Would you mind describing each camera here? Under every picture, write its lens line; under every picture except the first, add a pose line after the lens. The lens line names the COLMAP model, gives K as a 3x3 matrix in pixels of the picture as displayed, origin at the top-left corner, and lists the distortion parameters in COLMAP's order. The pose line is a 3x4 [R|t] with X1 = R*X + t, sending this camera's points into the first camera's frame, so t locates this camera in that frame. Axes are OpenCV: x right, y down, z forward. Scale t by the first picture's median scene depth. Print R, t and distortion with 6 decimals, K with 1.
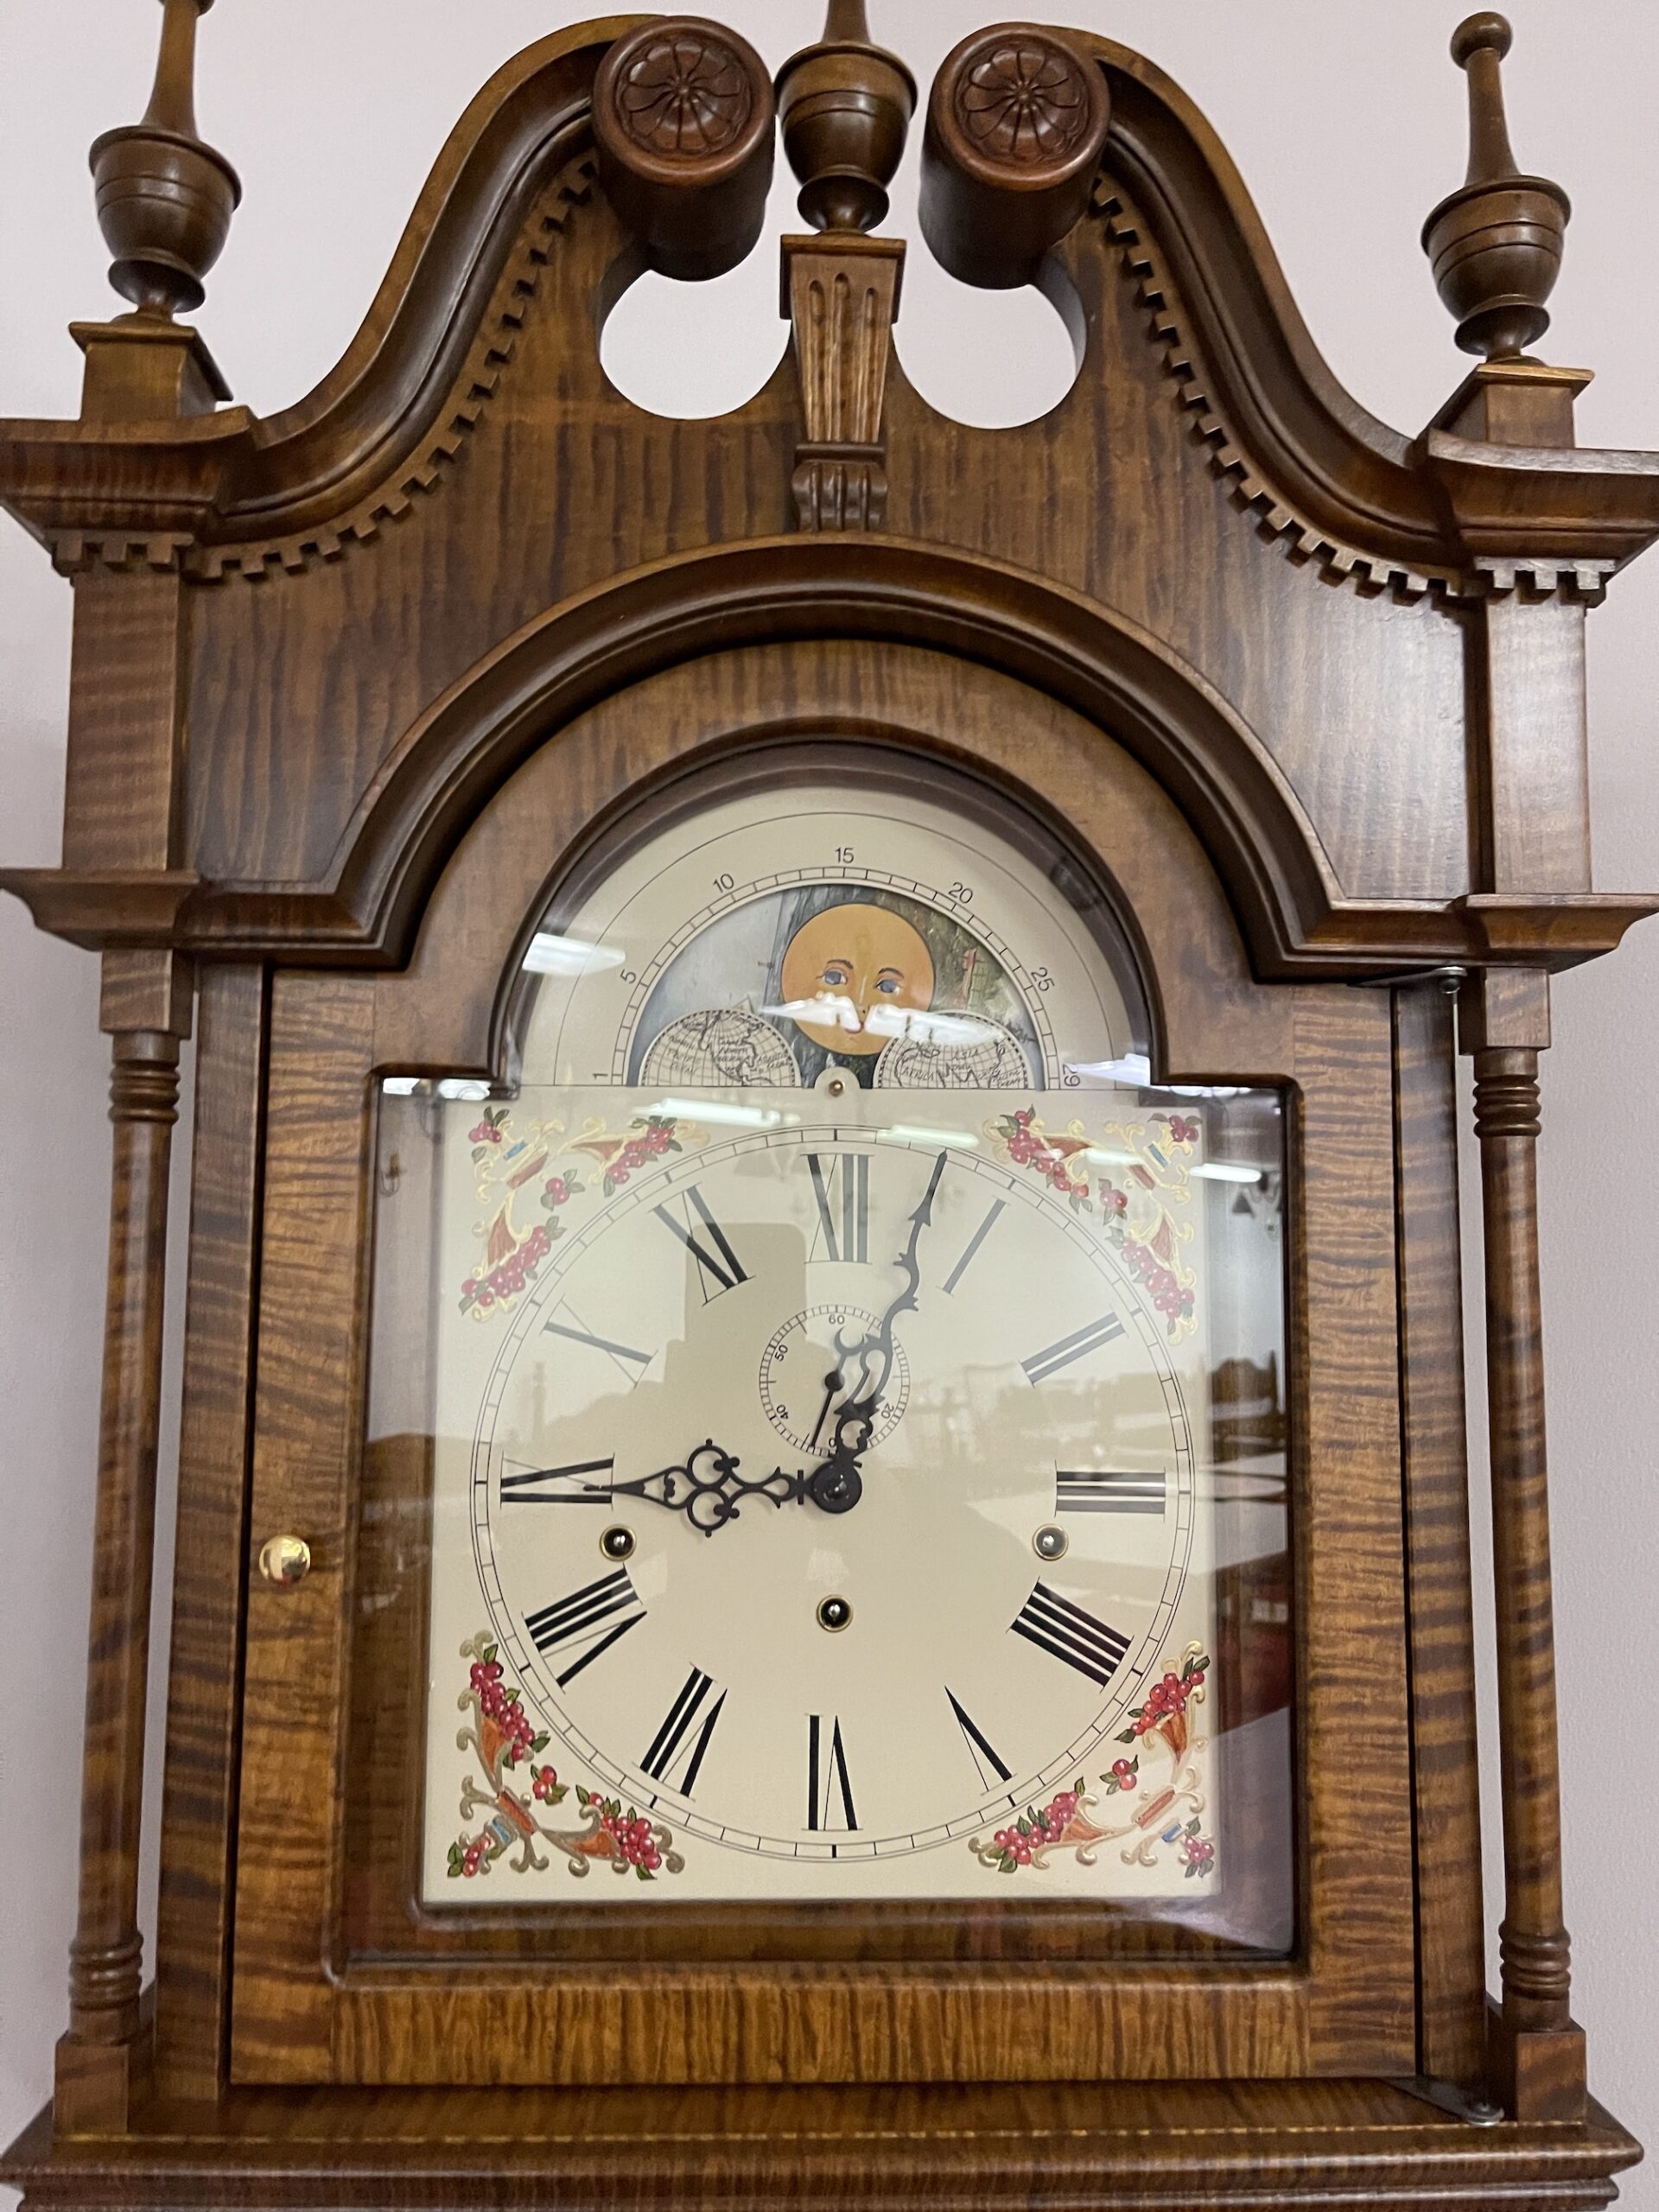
lens RADIAL K [[1664.9, 0, 835.6], [0, 1664.9, 1122.6], [0, 0, 1]] dist [0.009409, -0.008524]
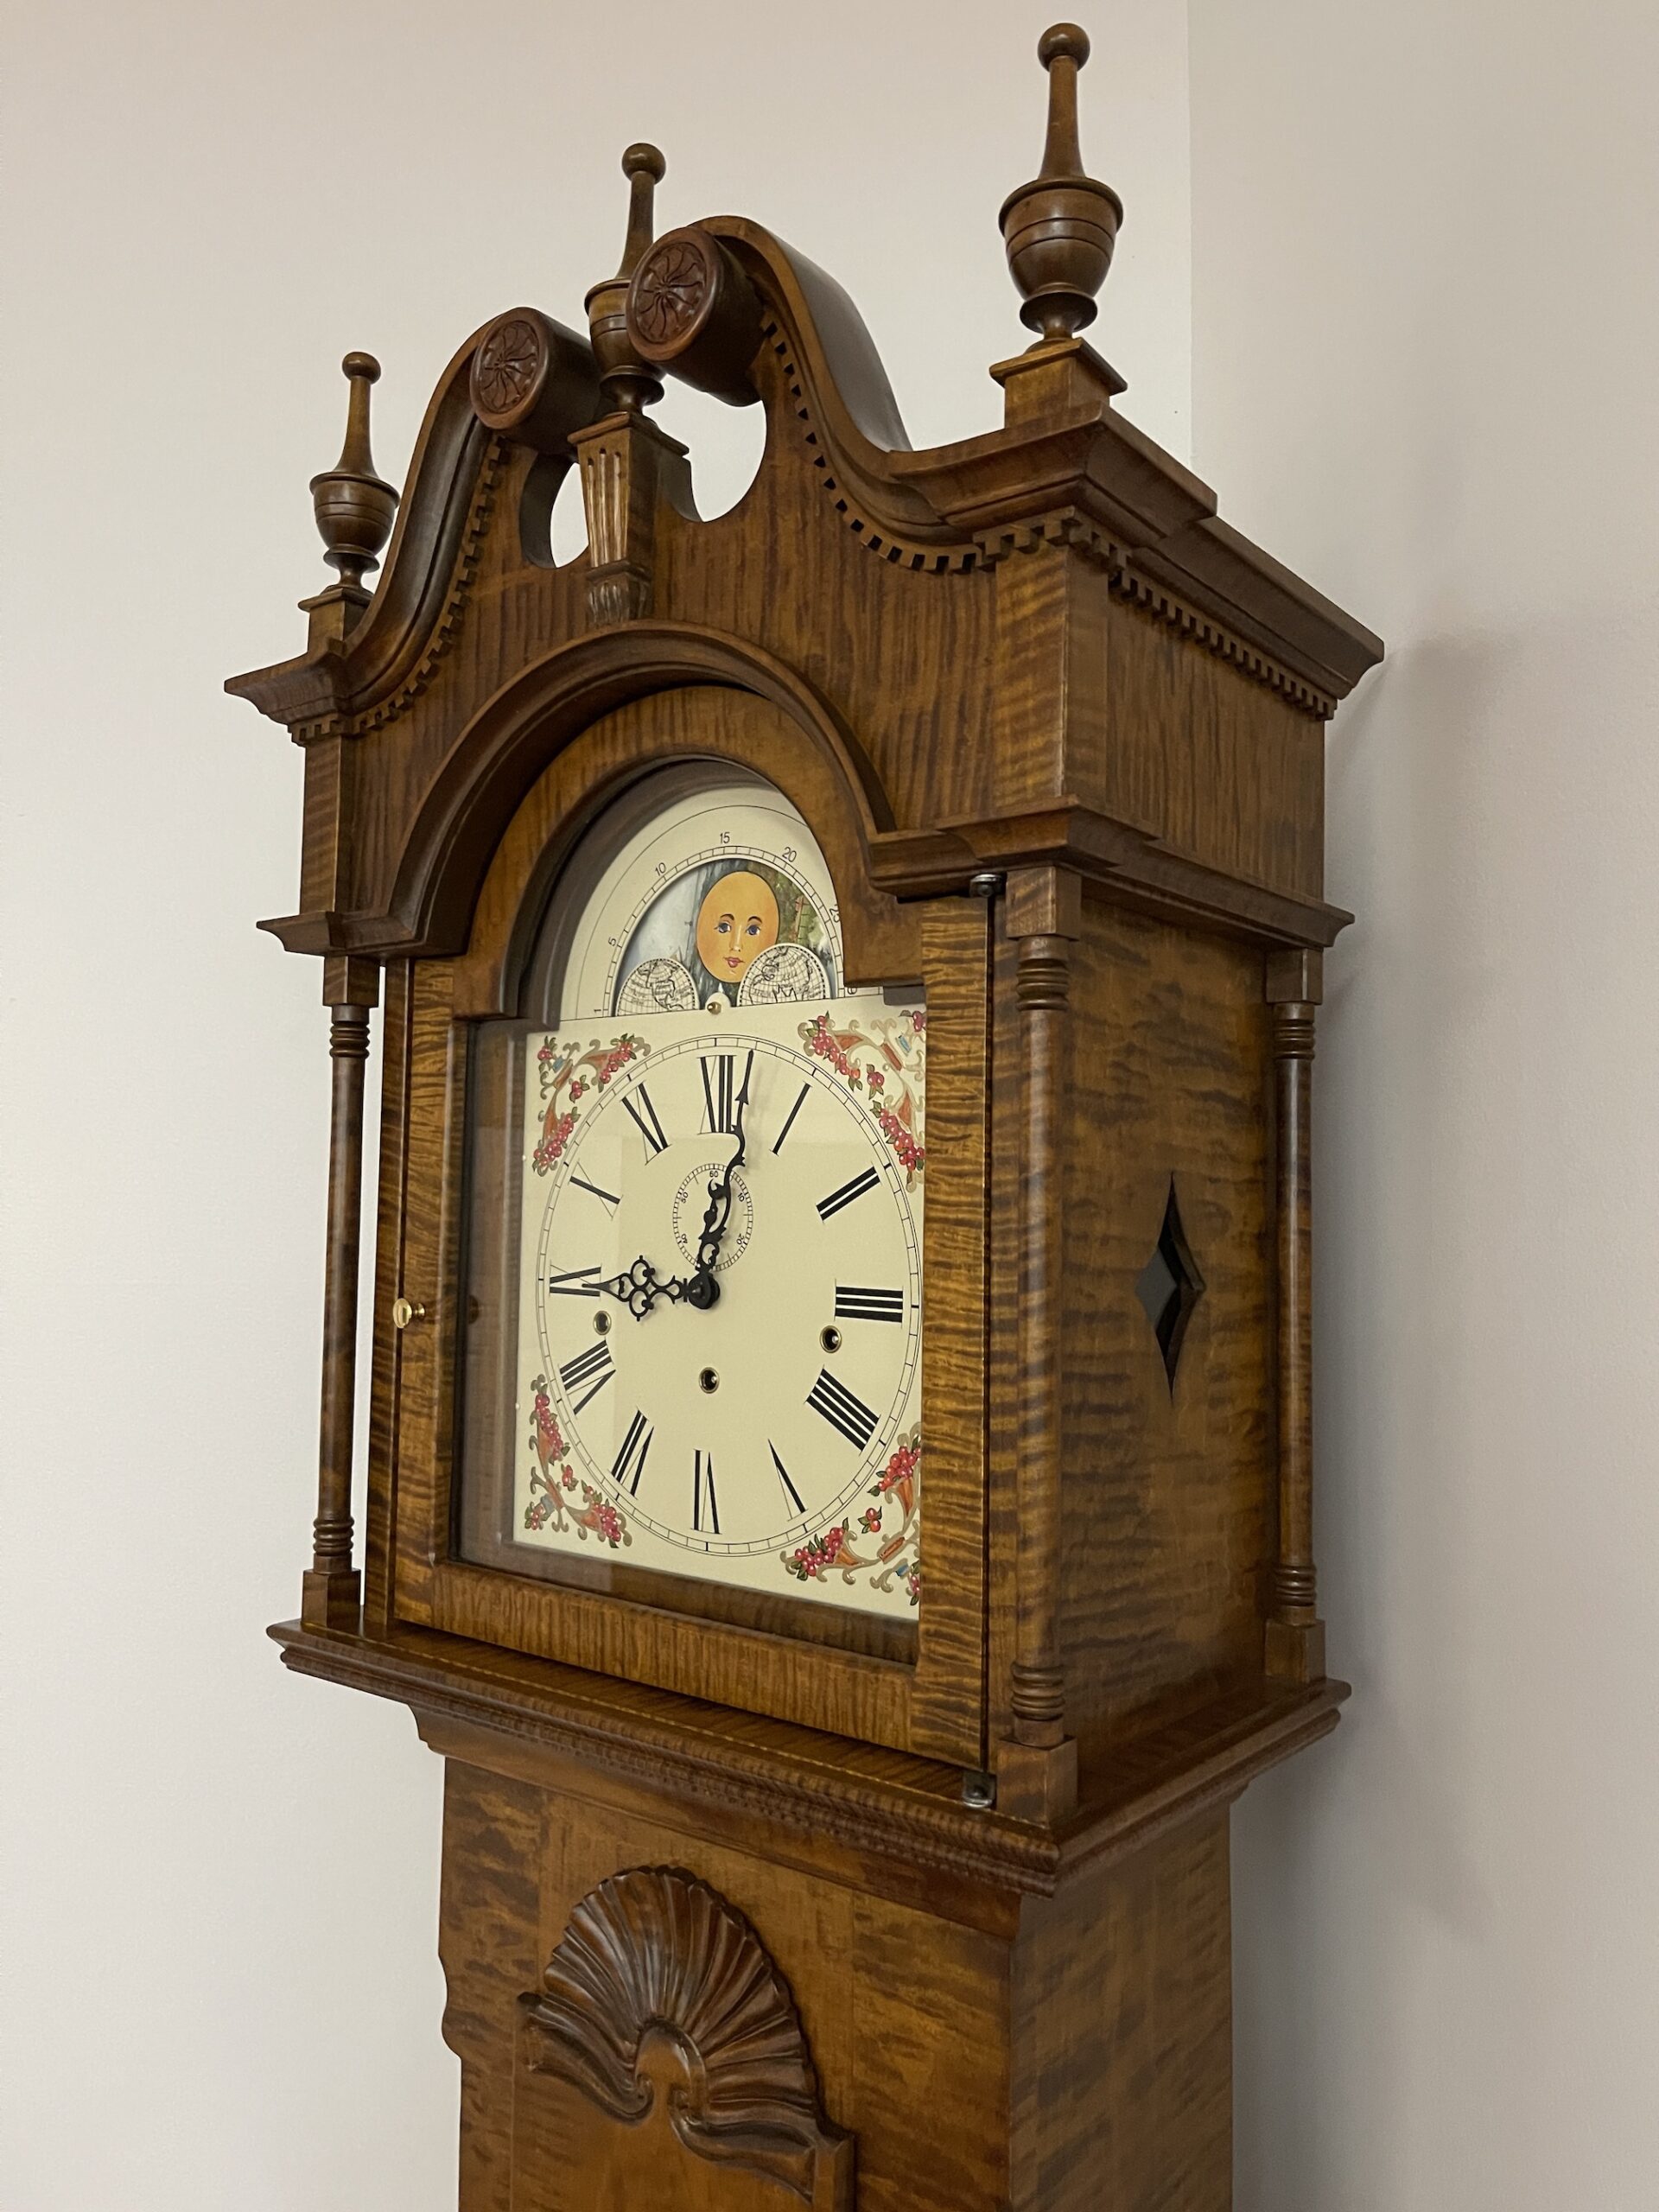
lens RADIAL K [[1735.8, 0, 829.5], [0, 1735.8, 1106.0], [0, 0, 1]] dist [0.086901, -0.139556]
pose [[0.755450, -0.033183, -0.654365, 1.068531], [0.049110, 0.998775, 0.006048, 0.059565], [0.653363, -0.036705, 0.756154, -0.040216]]
